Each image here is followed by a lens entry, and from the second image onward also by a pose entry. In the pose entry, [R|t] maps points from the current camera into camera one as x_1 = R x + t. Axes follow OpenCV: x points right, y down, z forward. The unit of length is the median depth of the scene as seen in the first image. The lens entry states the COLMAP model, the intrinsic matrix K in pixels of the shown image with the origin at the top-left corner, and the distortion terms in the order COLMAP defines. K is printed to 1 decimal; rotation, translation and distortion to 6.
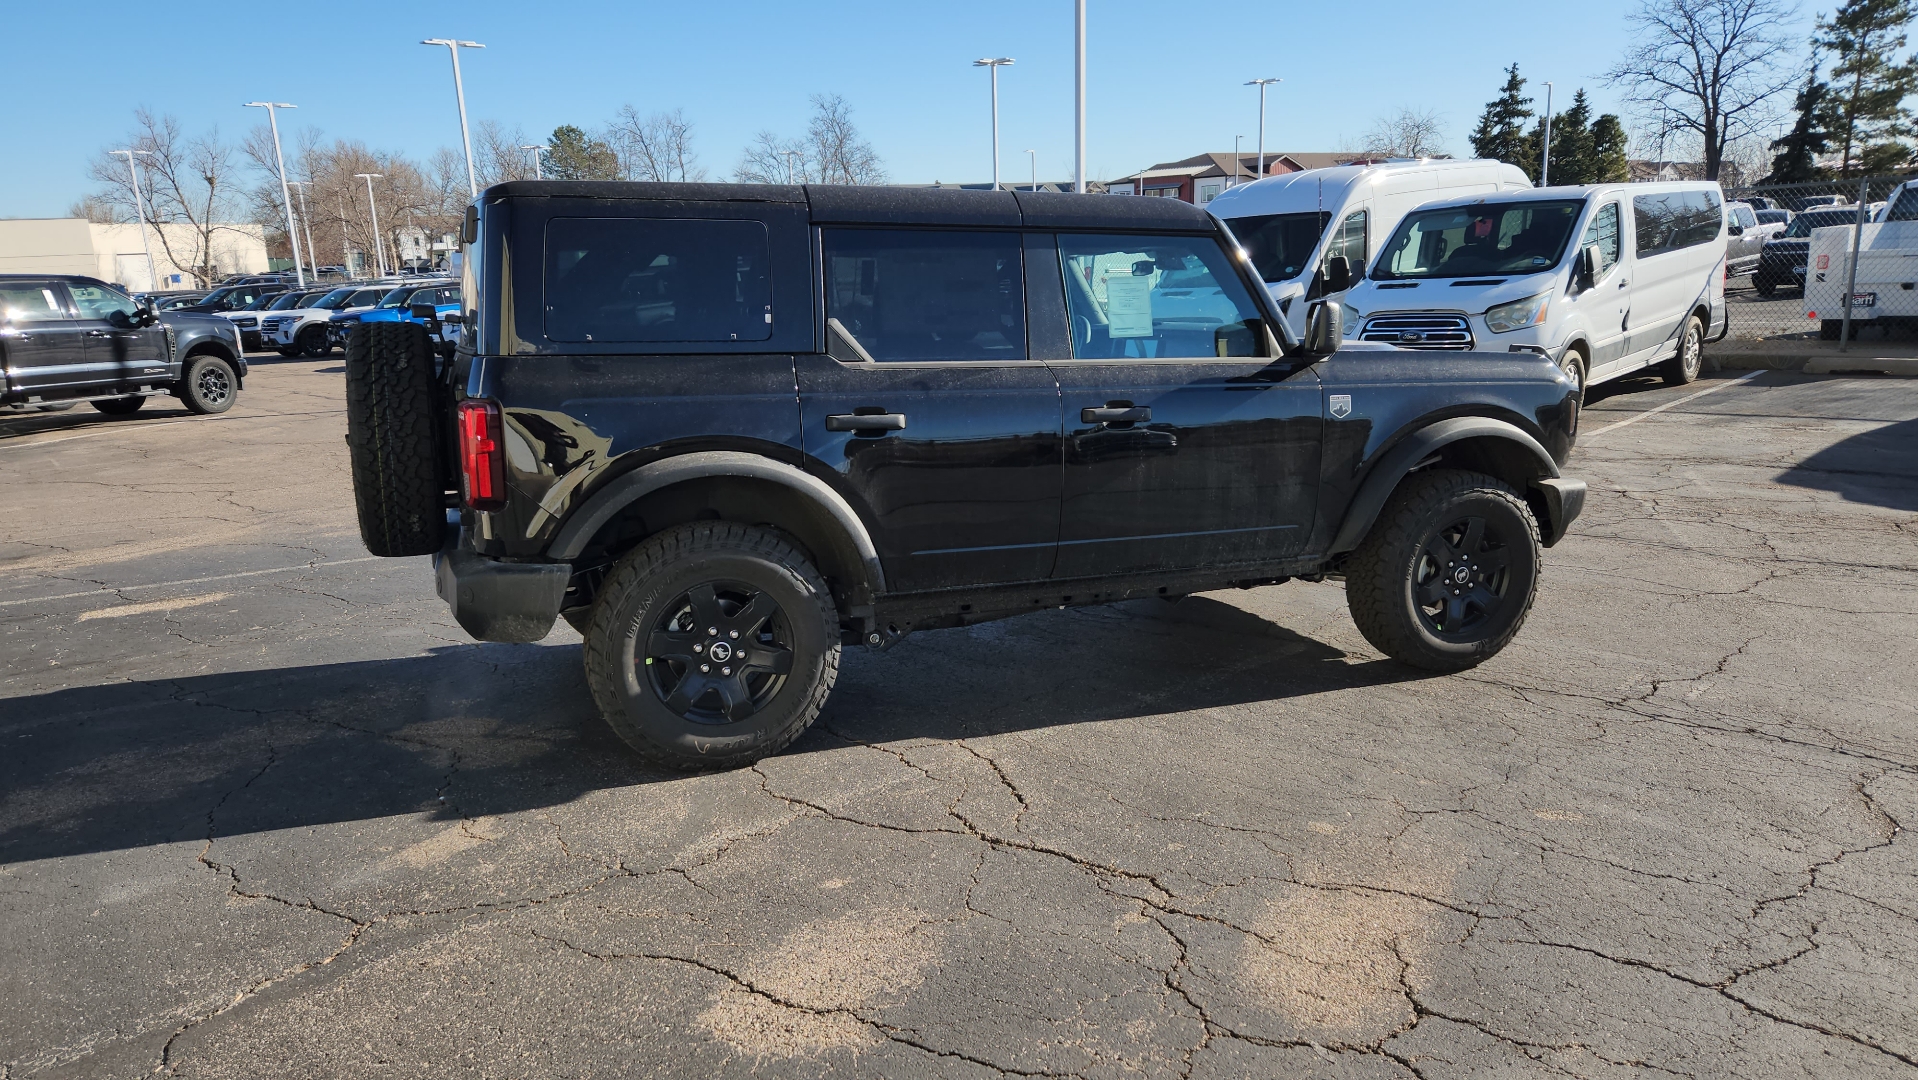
lens RADIAL K [[1278.9, 0, 931.4], [0, 1278.9, 554.7], [0, 0, 1]] dist [0.067983, -0.050149]
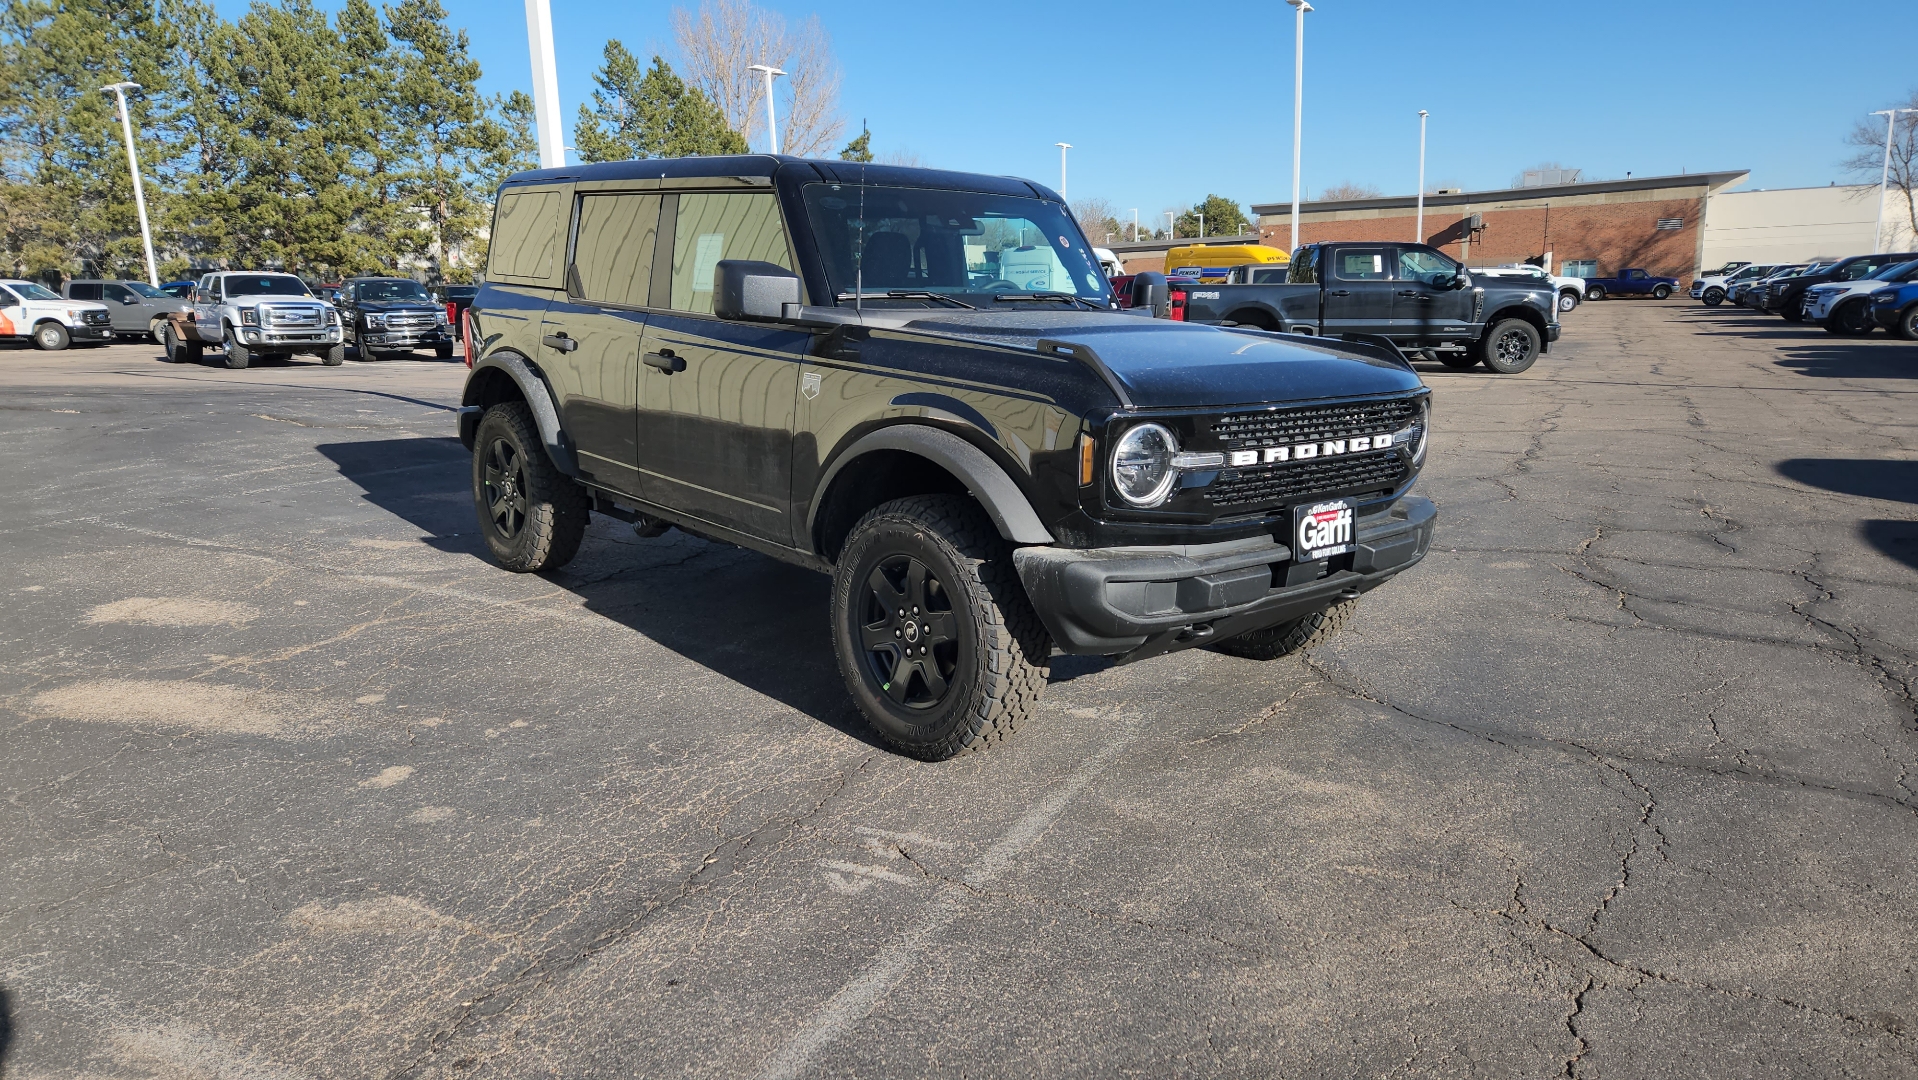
lens RADIAL K [[1278.9, 0, 924.1], [0, 1278.9, 552.1], [0, 0, 1]] dist [0.070429, -0.054905]
pose [[0.334758, 0.224821, -0.915091, 0.525546], [-0.206145, 0.965070, 0.161688, -0.073822], [0.919479, 0.134515, 0.369411, 0.346207]]
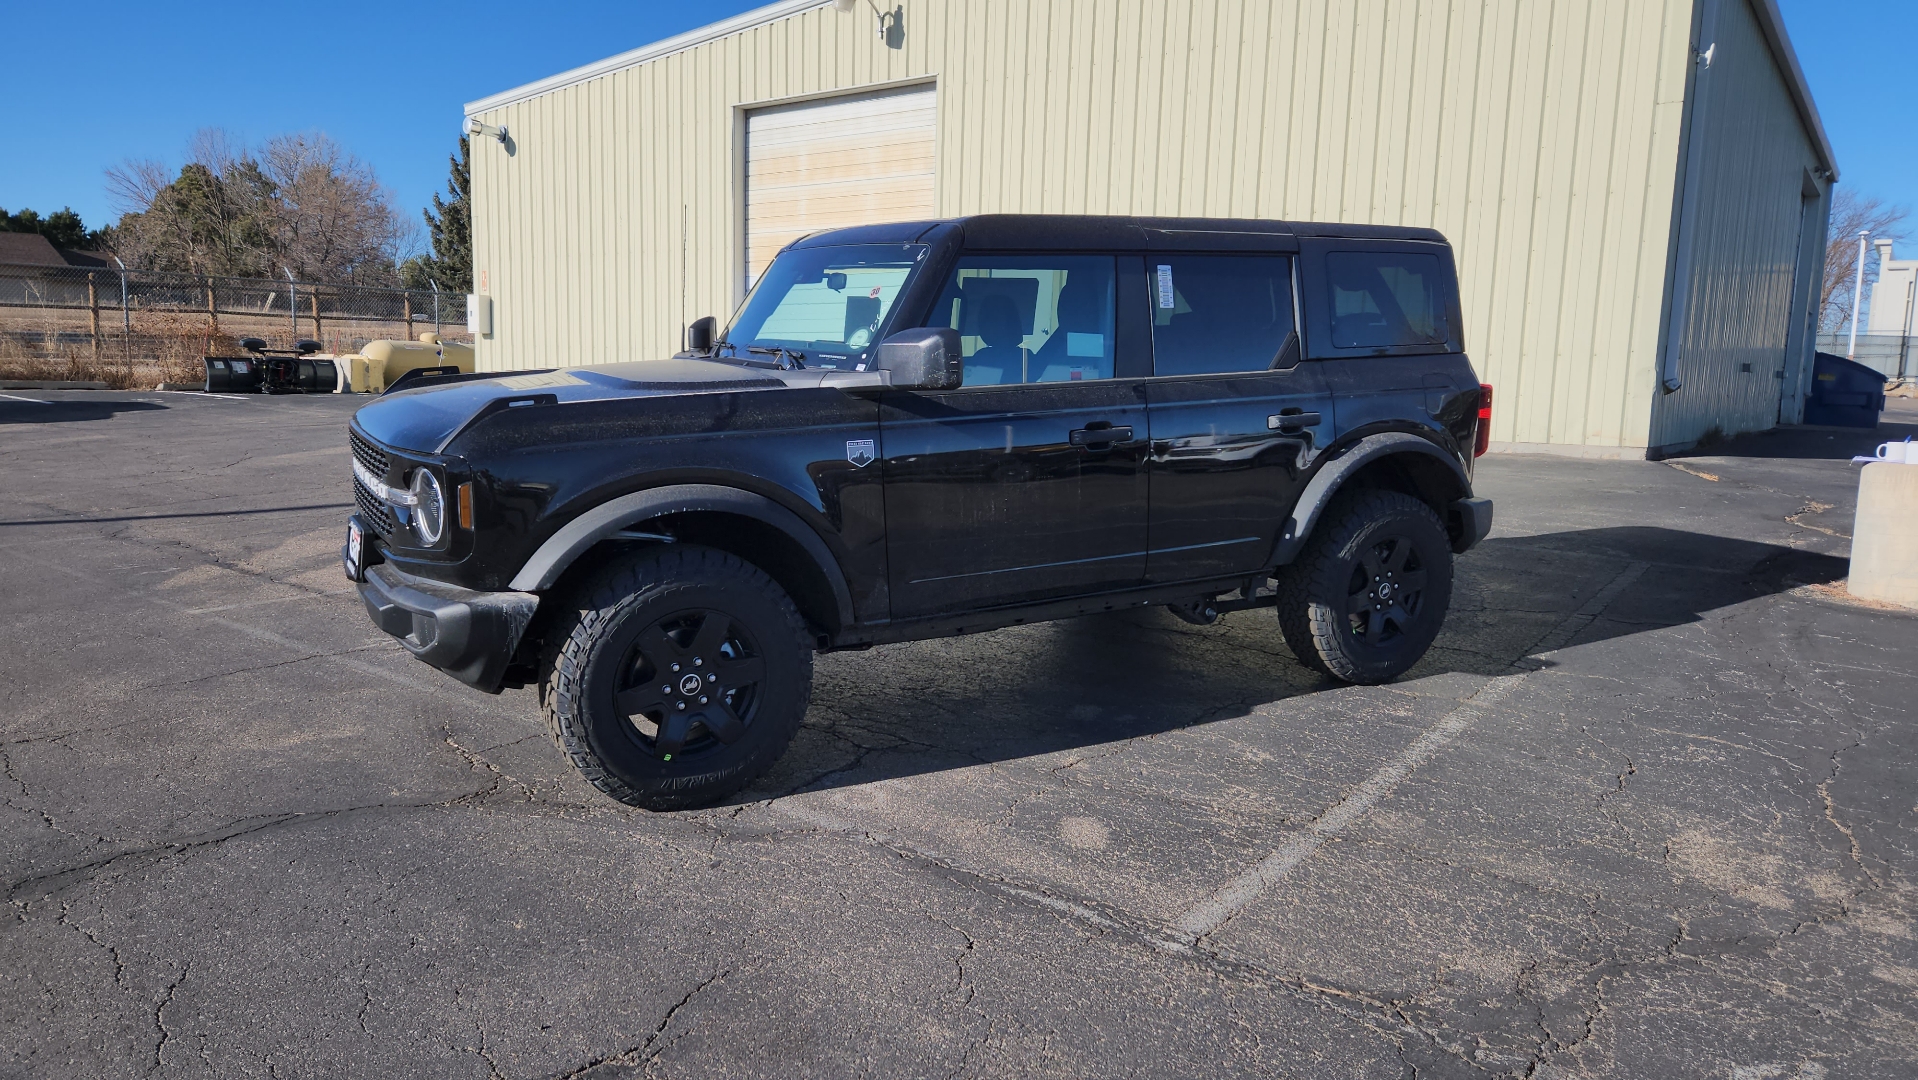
lens RADIAL K [[1278.9, 0, 920.5], [0, 1278.9, 556.6], [0, 0, 1]] dist [0.070429, -0.054905]
pose [[-0.988968, 0.035951, -0.143704, 0.122487], [-0.021388, 0.925282, 0.378677, -0.194793], [0.146580, 0.377573, -0.914304, 0.963701]]
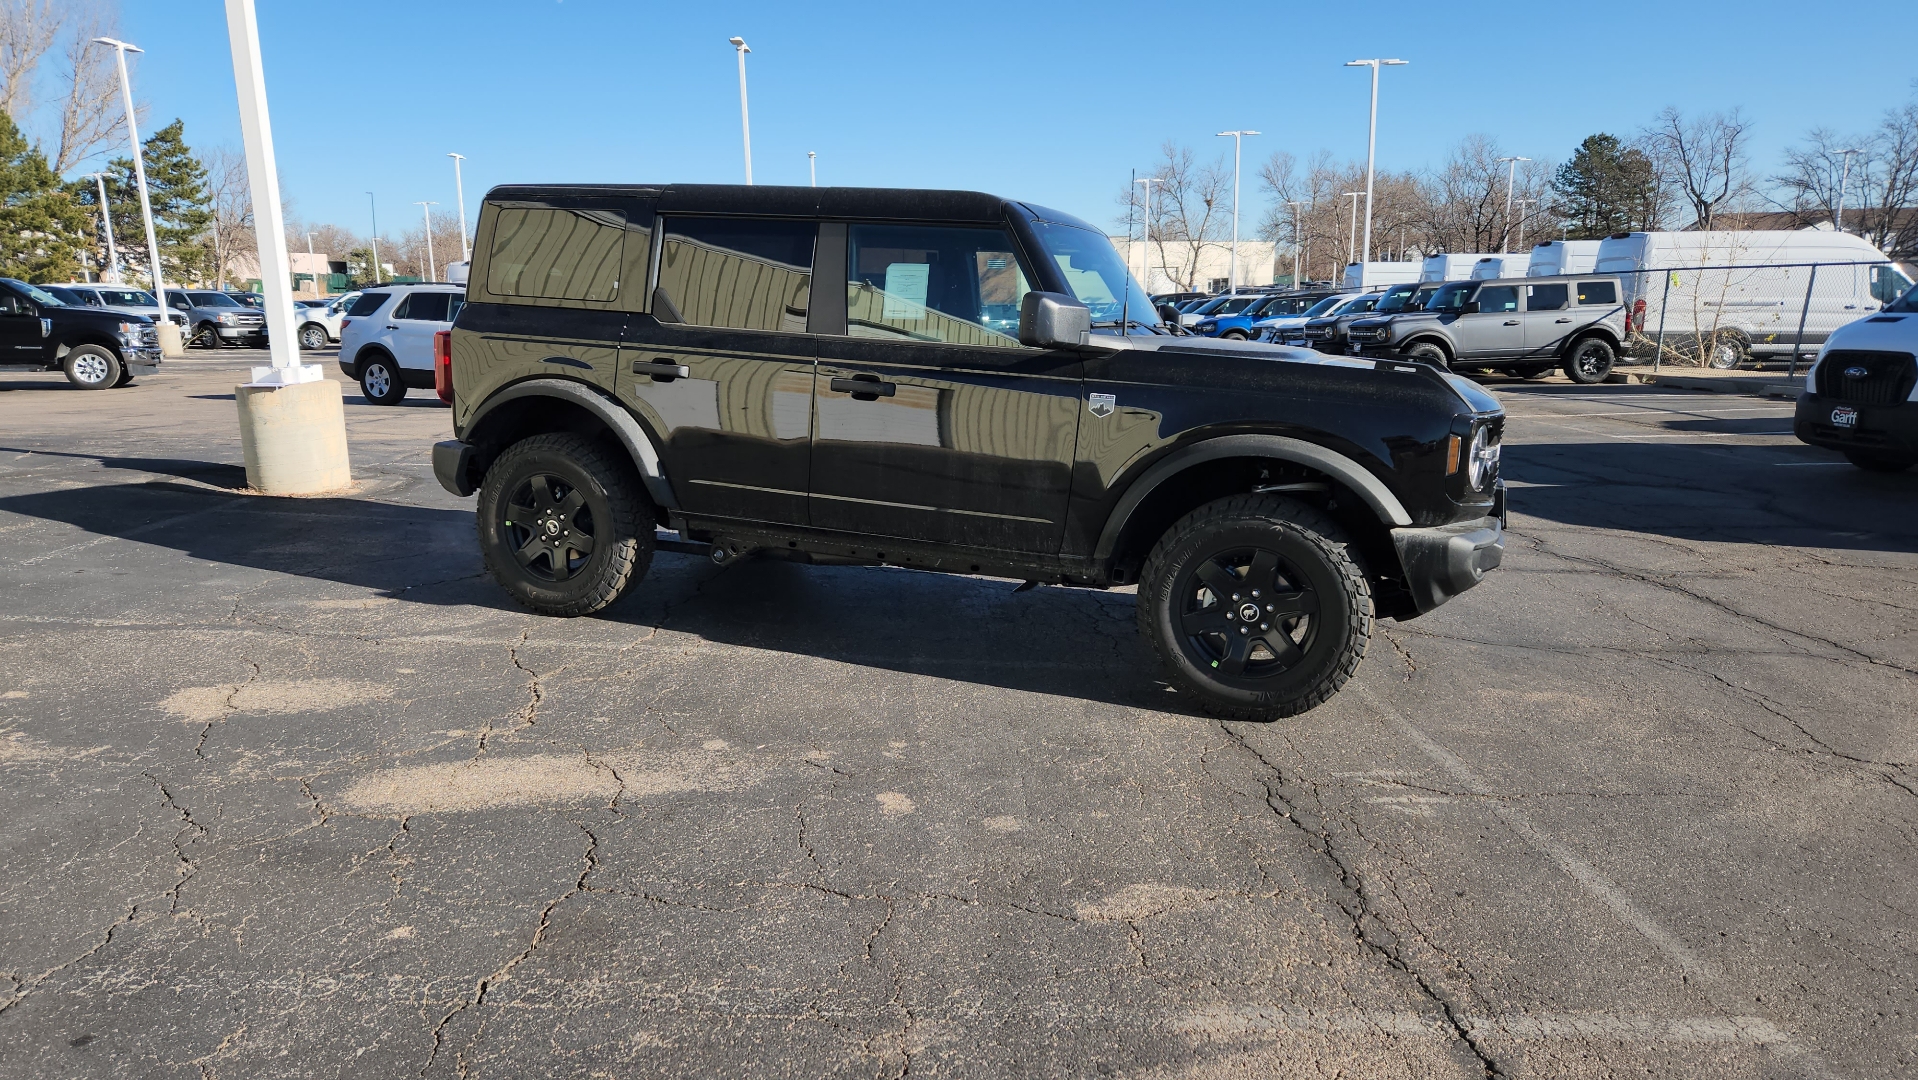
lens RADIAL K [[1278.9, 0, 927.9], [0, 1278.9, 553.5], [0, 0, 1]] dist [0.067983, -0.050149]
pose [[0.735862, 0.168369, -0.655865, 0.393399], [-0.177116, 0.982731, 0.053561, -0.015512], [0.653557, 0.076751, 0.752975, 0.090843]]
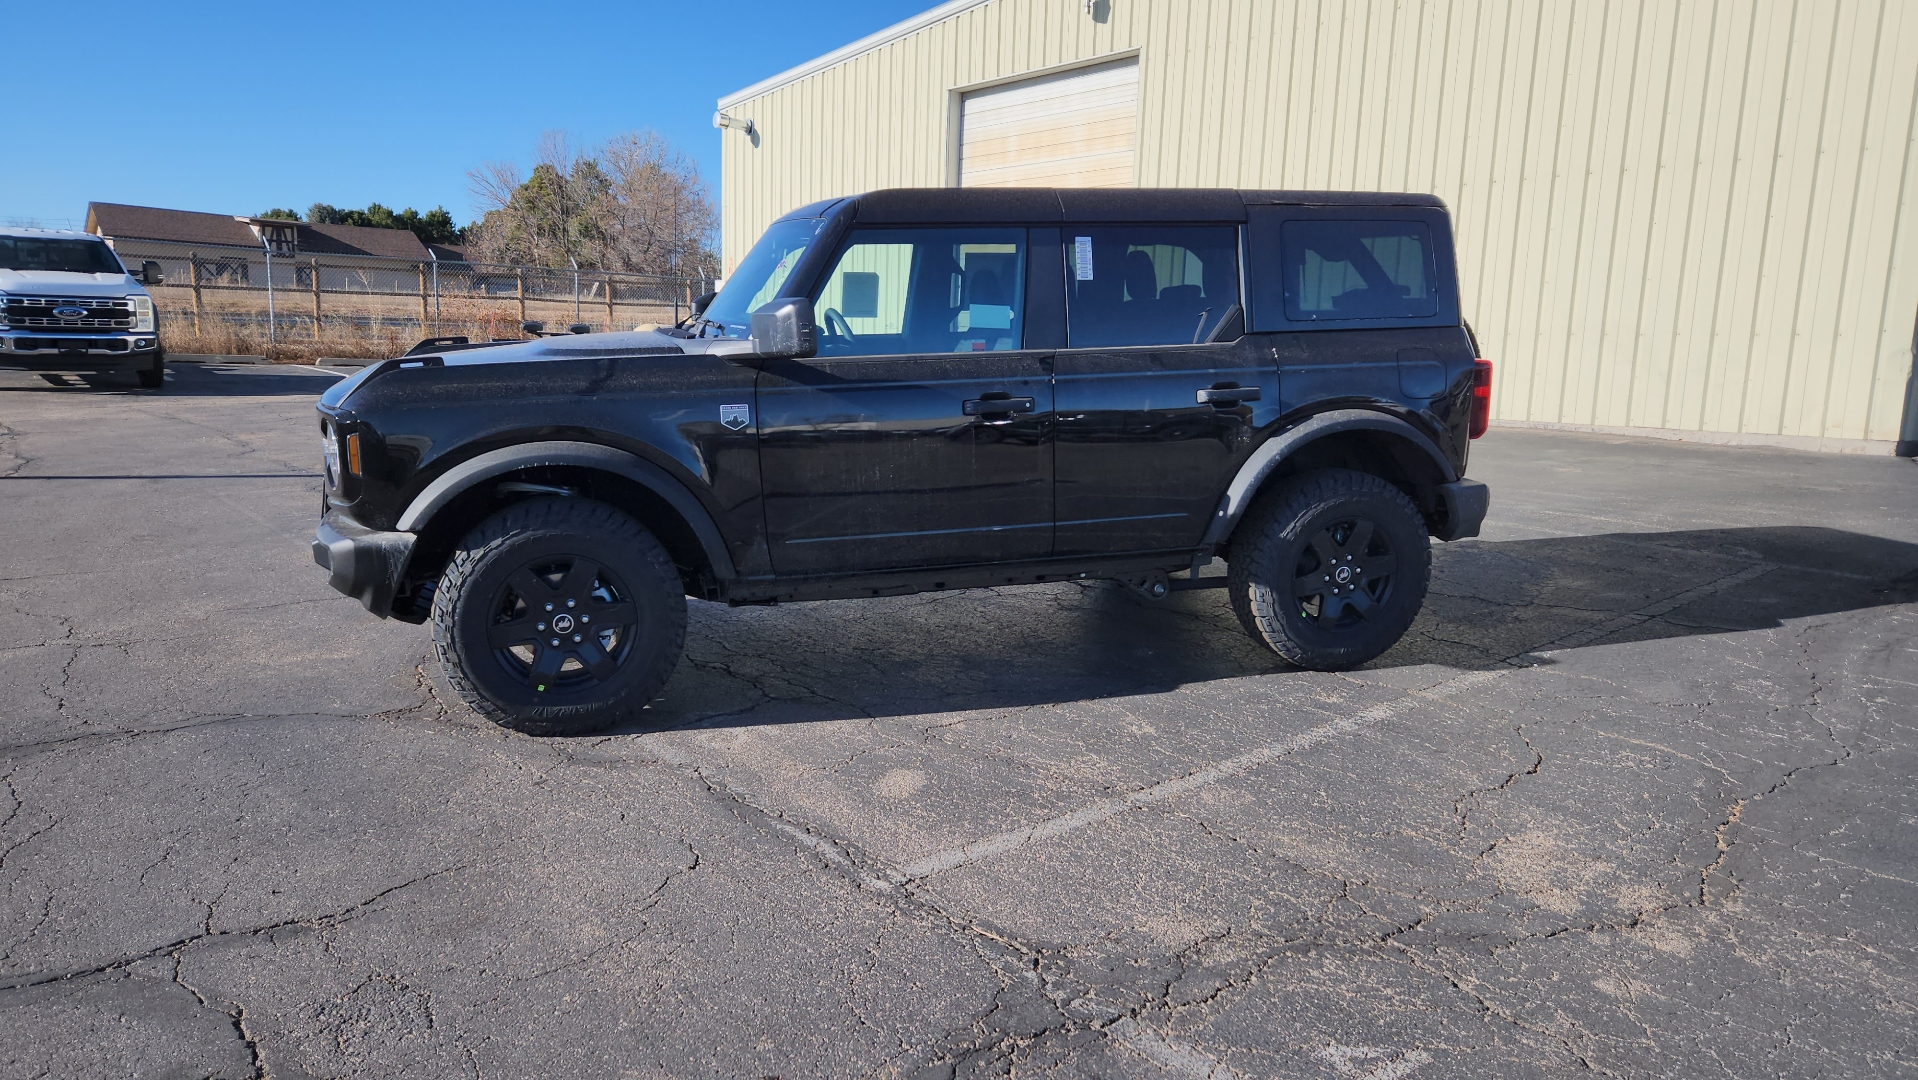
lens RADIAL K [[1278.9, 0, 925.8], [0, 1278.9, 573.0], [0, 0, 1]] dist [0.070429, -0.054905]
pose [[-0.996907, -0.003289, 0.078527, -0.007789], [0.028501, 0.915987, 0.400195, -0.194572], [-0.073246, 0.401195, -0.913060, 0.988161]]
